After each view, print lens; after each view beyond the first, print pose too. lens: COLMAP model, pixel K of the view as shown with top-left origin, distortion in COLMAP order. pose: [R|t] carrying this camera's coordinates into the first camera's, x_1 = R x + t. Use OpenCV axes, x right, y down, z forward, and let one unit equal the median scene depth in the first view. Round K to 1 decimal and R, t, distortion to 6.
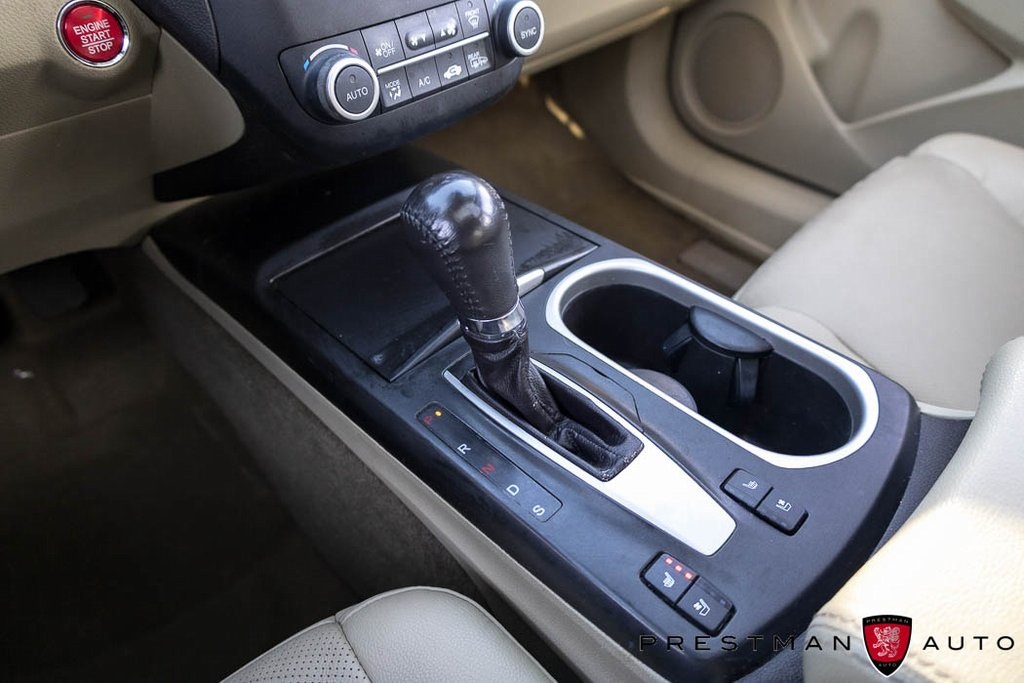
lens RADIAL K [[664.5, 0, 510.0], [0, 664.5, 343.0], [0, 0, 1]] dist [0.003591, -0.002142]
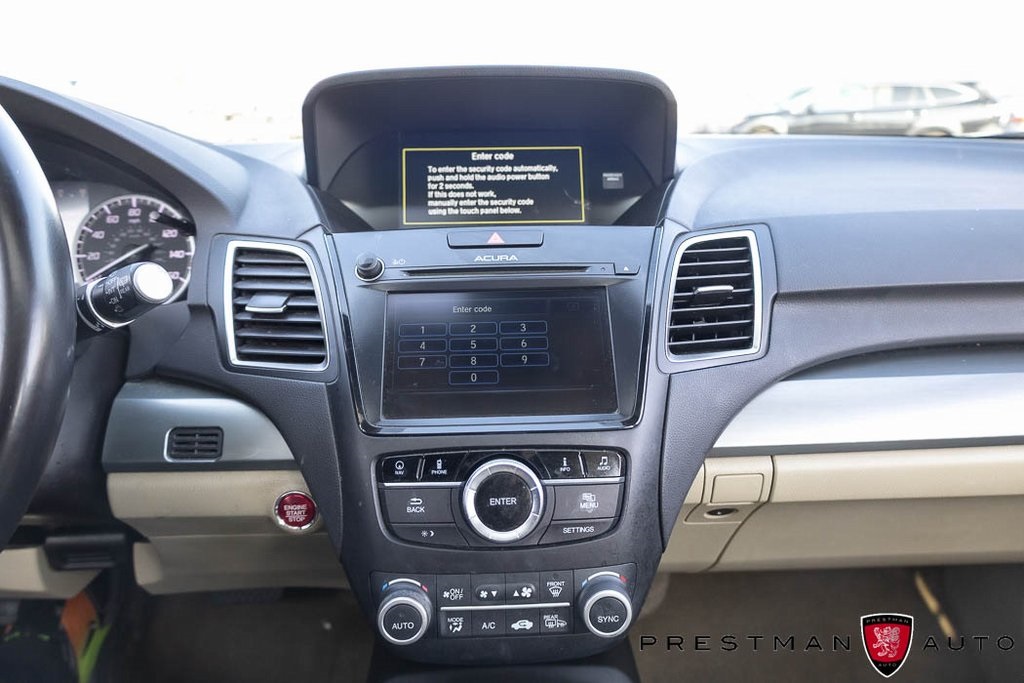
lens RADIAL K [[664.5, 0, 521.5], [0, 664.5, 340.4], [0, 0, 1]] dist [0.003591, -0.002142]
pose [[0.737127, 0.204037, -0.644215, 0.523391], [-0.460853, 0.849020, -0.258417, -0.526570], [0.494225, 0.487375, 0.719866, -0.010181]]
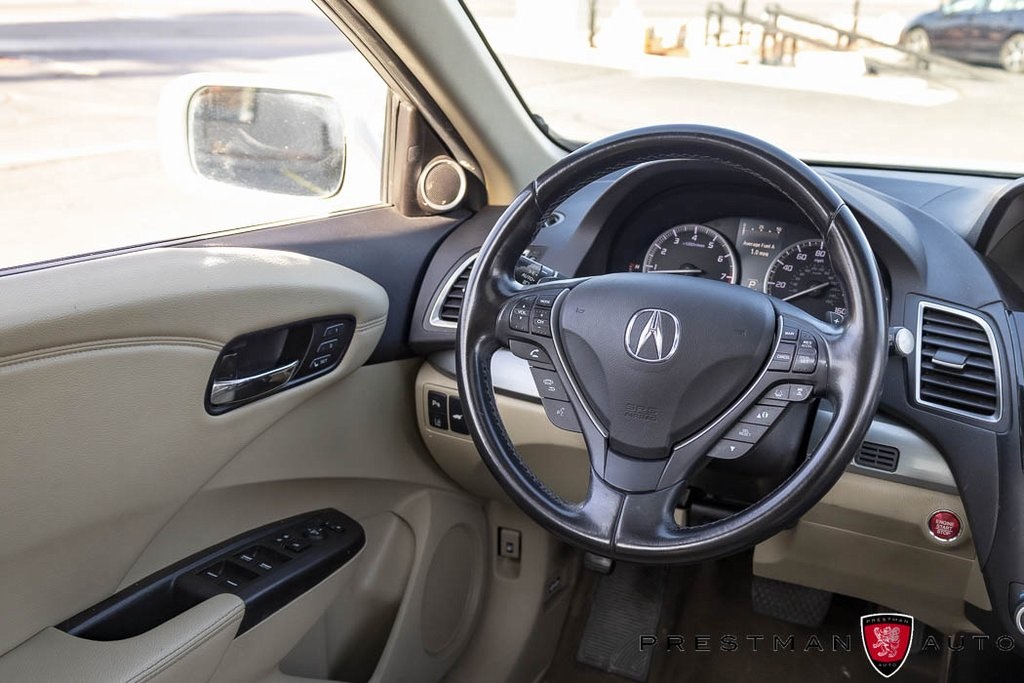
lens RADIAL K [[1068.3, 0, 579.4], [0, 1068.3, 352.4], [0, 0, 1]] dist [-0.025001, 0.000000]
pose [[0.348850, 0.310492, -0.884250, 1.267477], [-0.672238, 0.740316, -0.005256, -0.096152], [0.652993, 0.596260, 0.466984, -1.143226]]
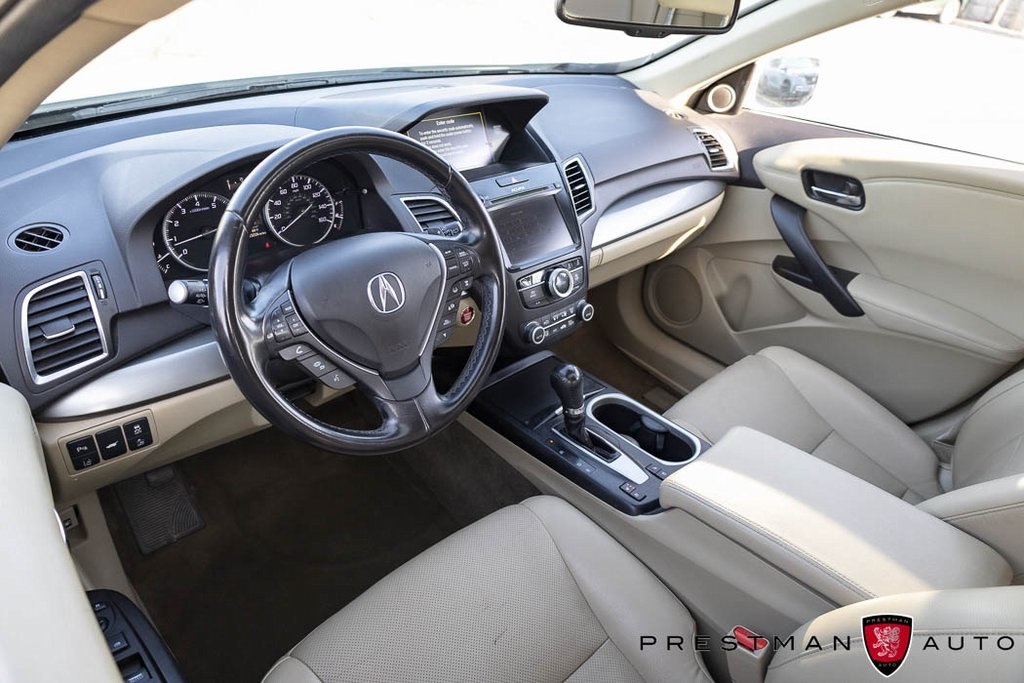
lens RADIAL K [[664.5, 0, 517.2], [0, 664.5, 336.8], [0, 0, 1]] dist [0.003591, -0.002142]
pose [[0.995940, 0.082908, 0.035066, -0.396382], [-0.074238, 0.976782, -0.200960, 0.253472], [-0.050913, 0.197541, 0.978972, -1.916211]]
